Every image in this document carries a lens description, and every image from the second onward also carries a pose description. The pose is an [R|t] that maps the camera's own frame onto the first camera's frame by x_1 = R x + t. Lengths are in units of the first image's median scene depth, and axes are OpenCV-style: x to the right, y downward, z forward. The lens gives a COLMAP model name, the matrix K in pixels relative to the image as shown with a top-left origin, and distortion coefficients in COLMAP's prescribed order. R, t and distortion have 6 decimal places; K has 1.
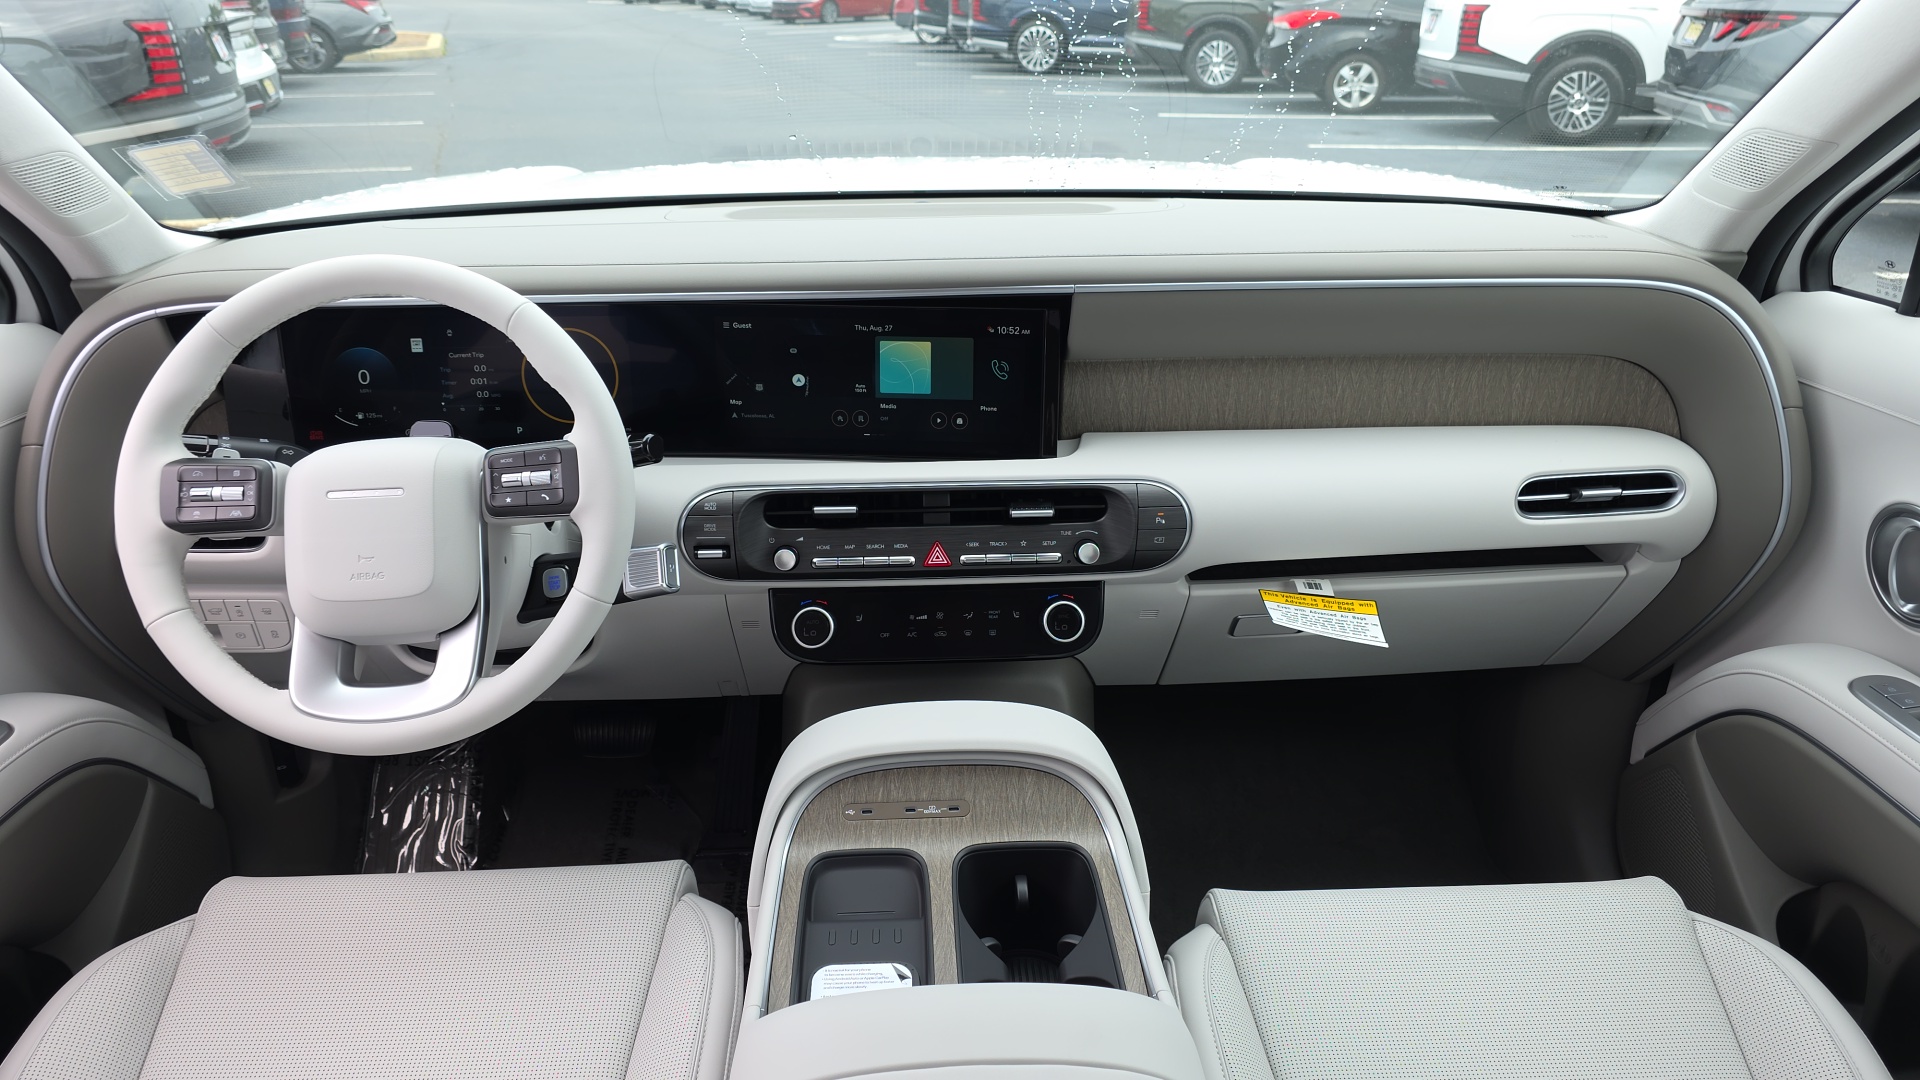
lens RADIAL K [[1285.5, 0, 945.6], [0, 1285.5, 544.1], [0, 0, 1]] dist [0.068297, -0.064695]
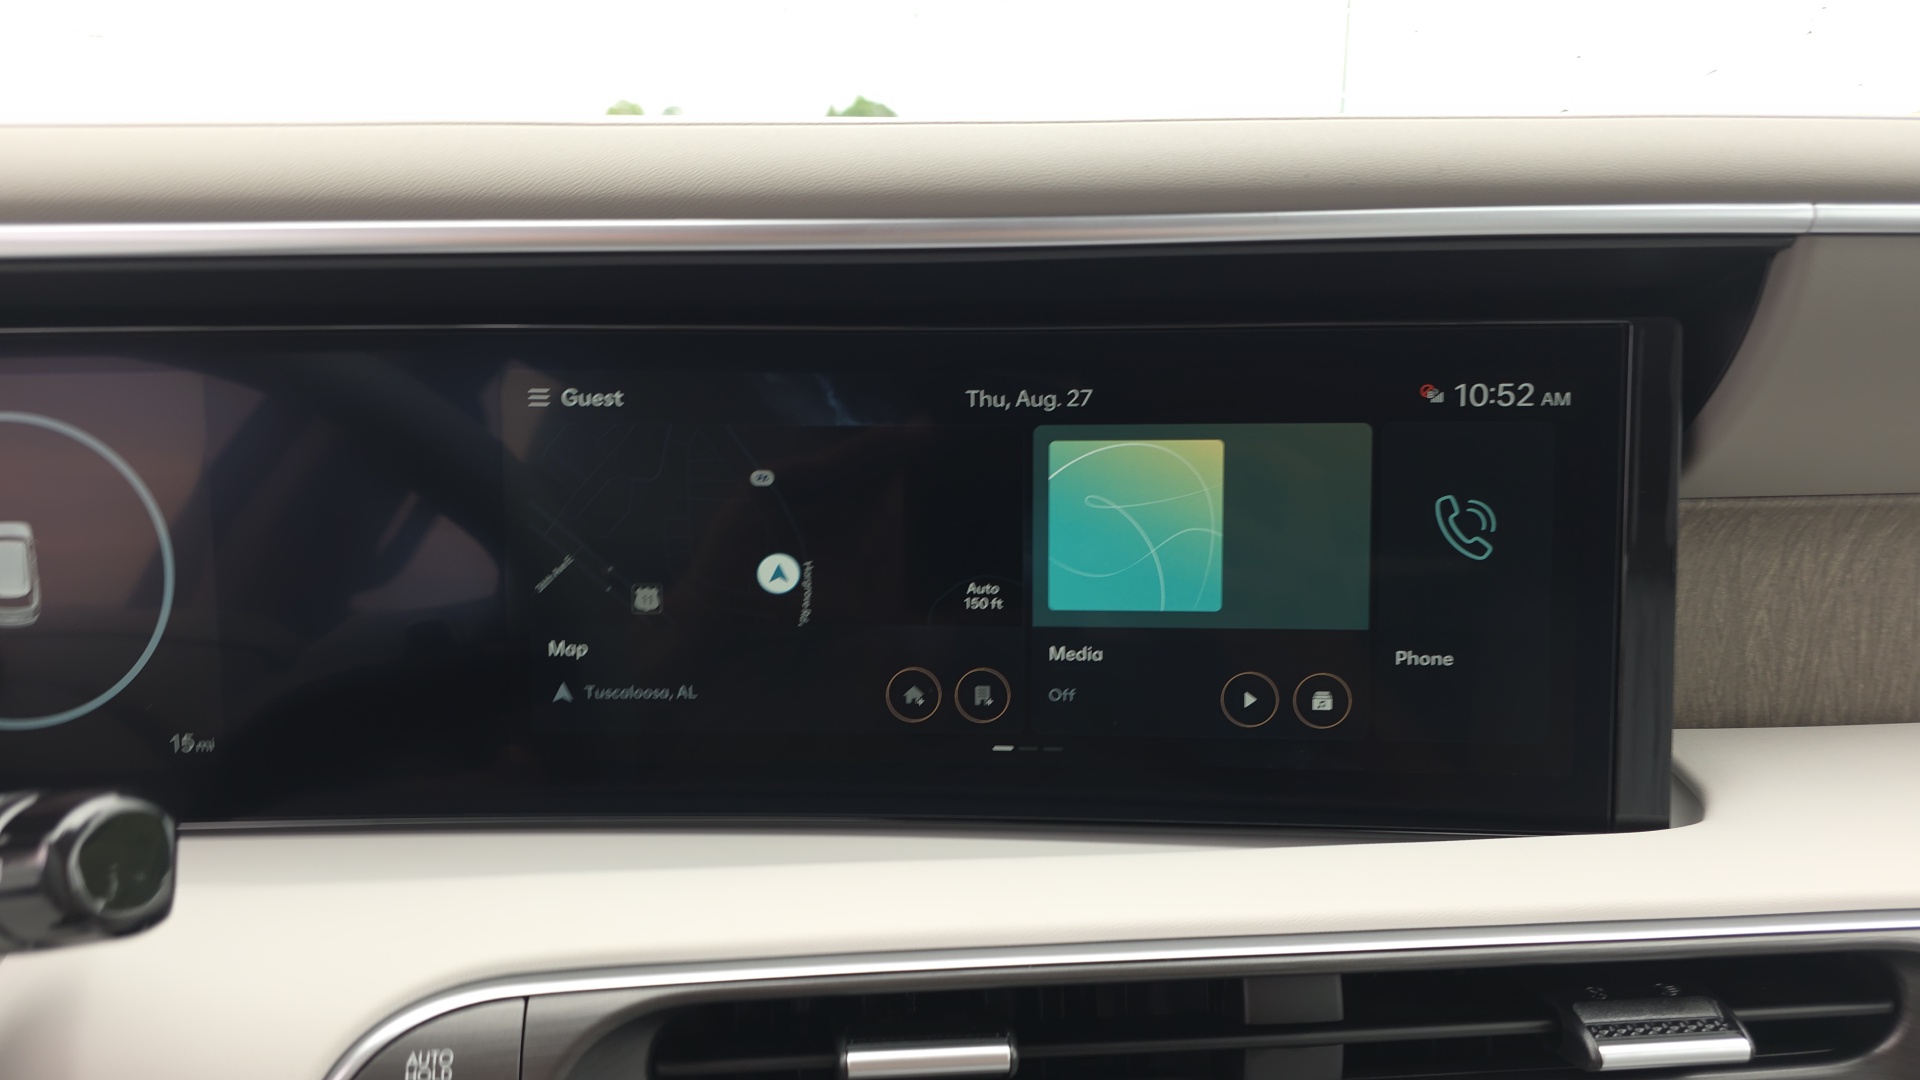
lens RADIAL K [[1389.3, 0, 939.3], [0, 1389.3, 559.9], [0, 0, 1]] dist [0.085784, -0.130569]
pose [[0.999369, -0.011104, 0.033729, -0.091978], [0.016409, 0.986761, -0.161347, -0.081152], [-0.031491, 0.161799, 0.986321, 0.711208]]
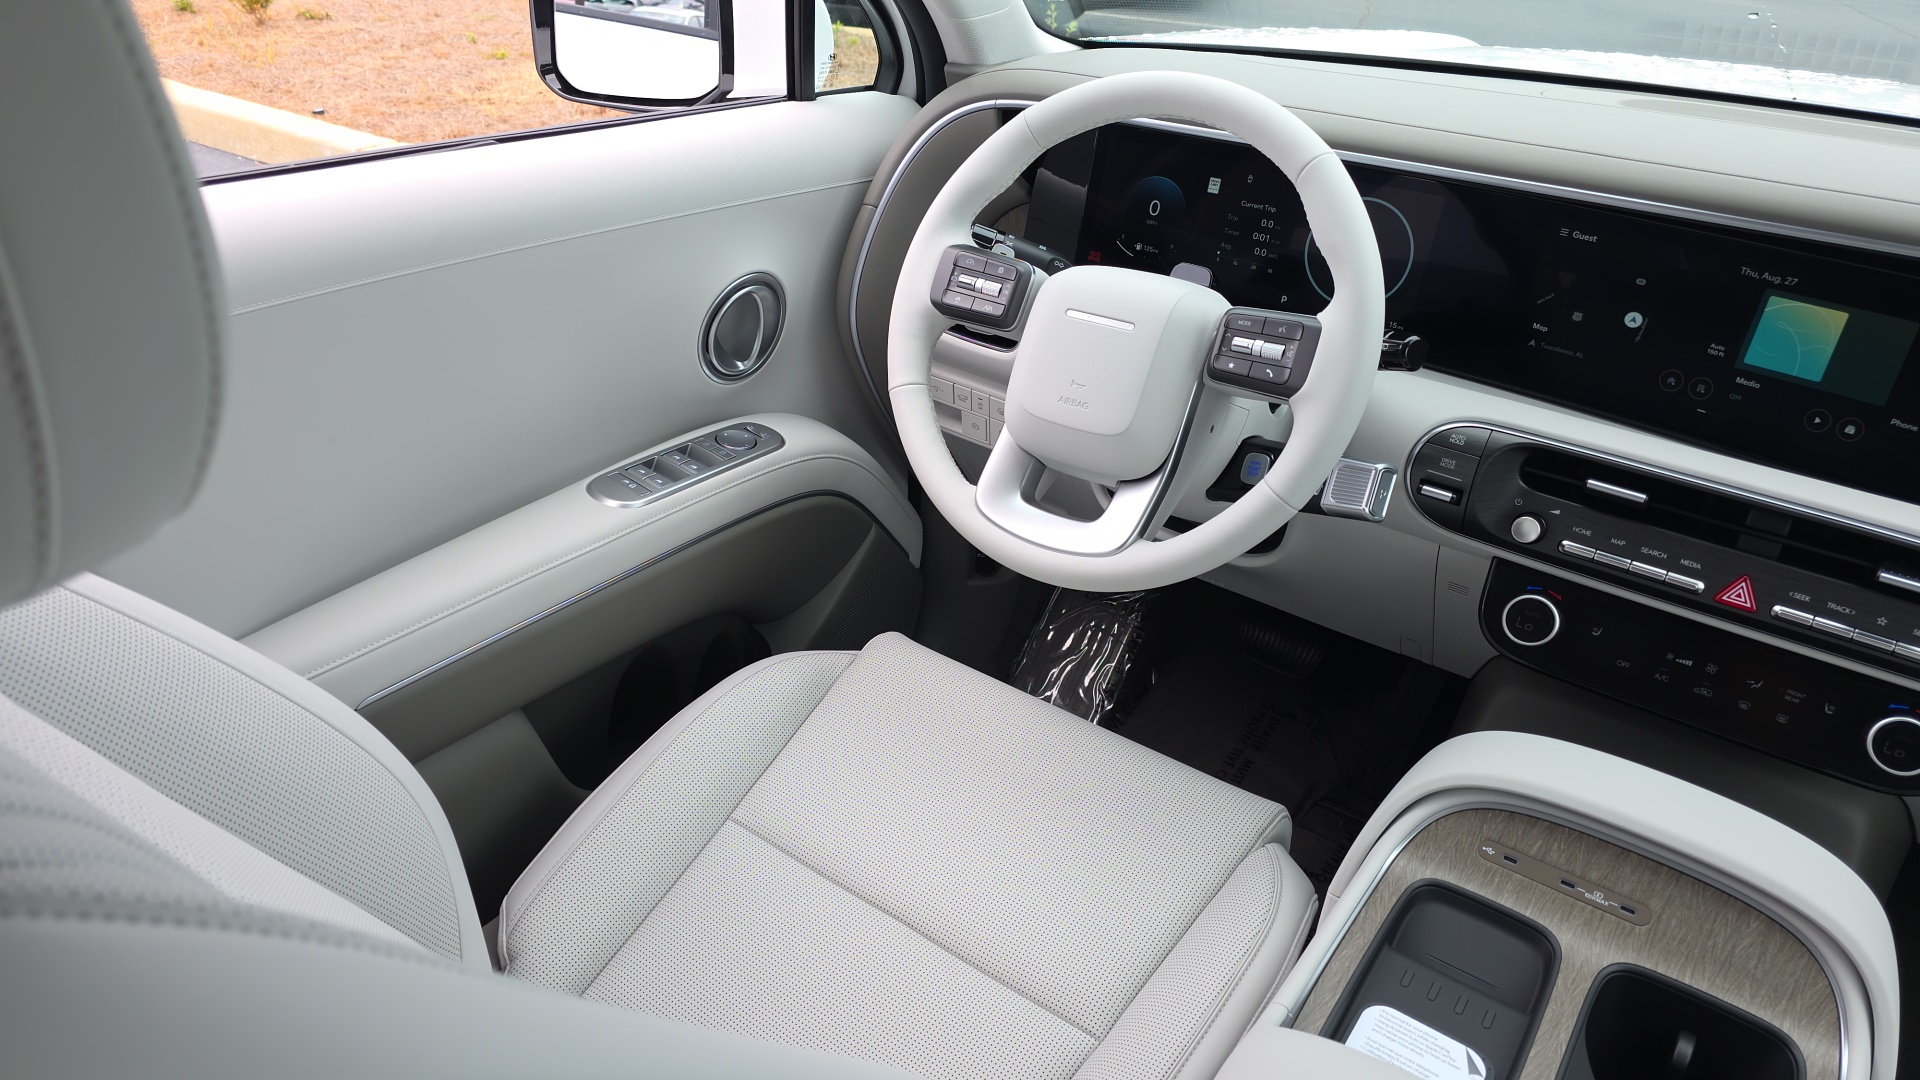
lens RADIAL K [[1268.6, 0, 935.8], [0, 1268.6, 546.7], [0, 0, 1]] dist [0.051715, -0.053826]
pose [[0.784080, 0.342010, -0.517926, 0.004722], [-0.297438, 0.939469, 0.170086, -0.004252], [0.544746, 0.020690, 0.838346, 0.122632]]
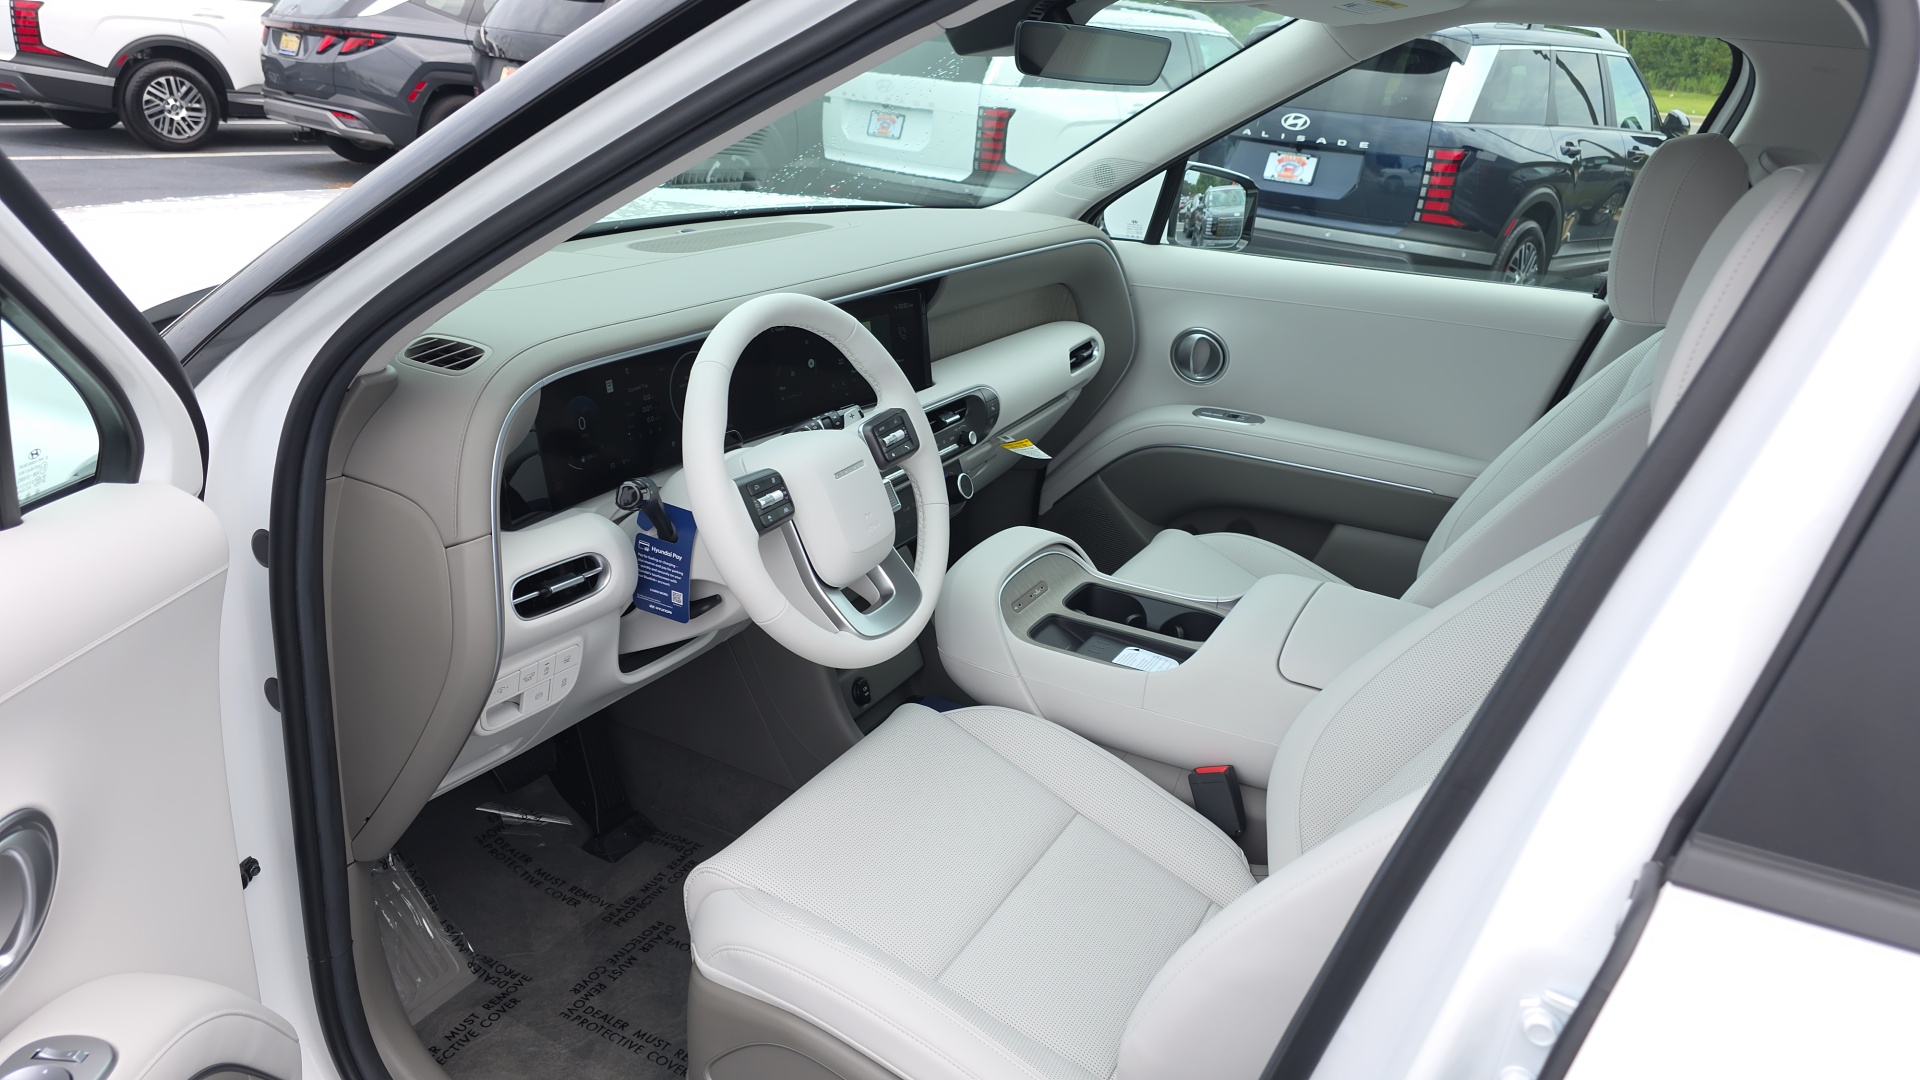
lens RADIAL K [[1316.5, 0, 943.5], [0, 1316.5, 569.8], [0, 0, 1]] dist [0.075830, -0.074918]
pose [[0.501746, -0.285956, 0.816382, -1.312467], [0.276390, 0.947303, 0.161945, -0.114203], [-0.819670, 0.144384, 0.554341, 0.153373]]
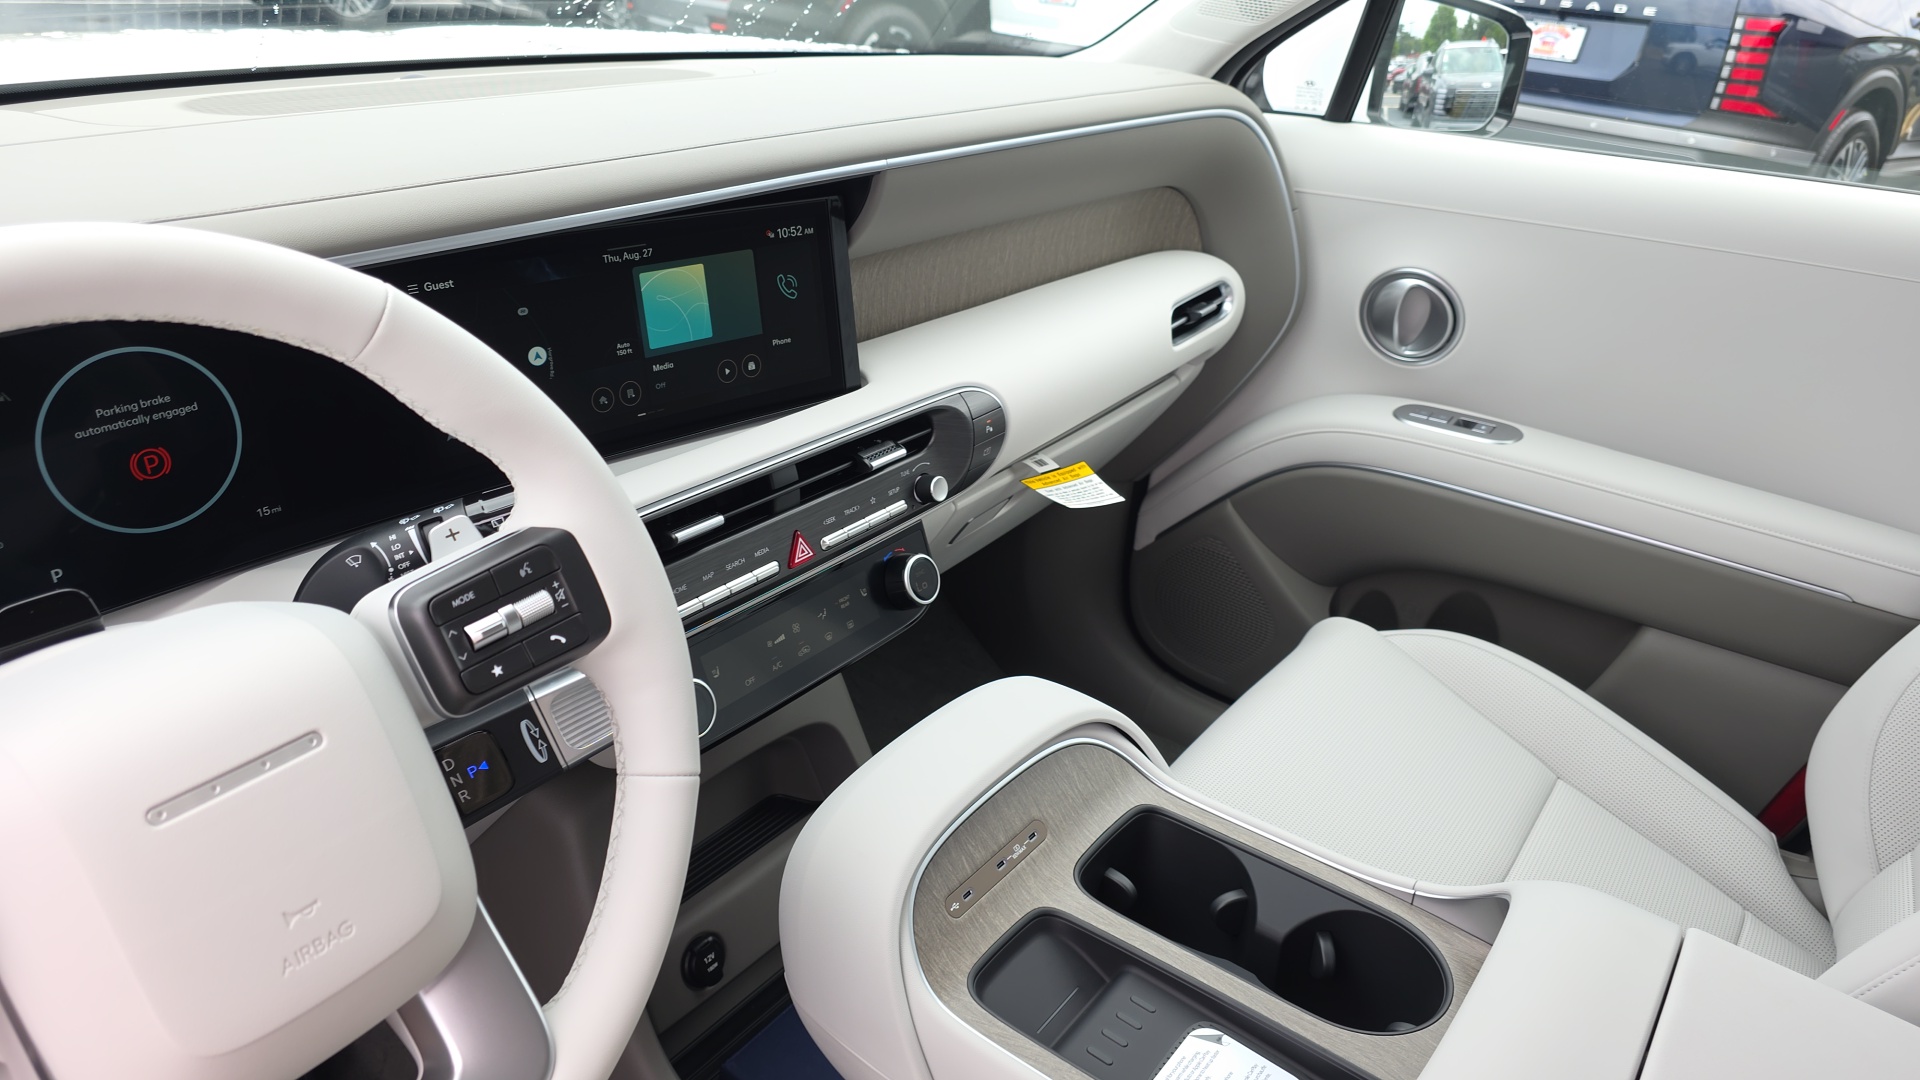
lens RADIAL K [[1300.2, 0, 951.5], [0, 1300.2, 509.0], [0, 0, 1]] dist [0.070030, -0.066075]
pose [[0.625165, -0.285359, 0.726457, -0.499848], [0.250484, 0.954886, 0.159530, -0.113052], [-0.739207, 0.082233, 0.668439, 0.450818]]
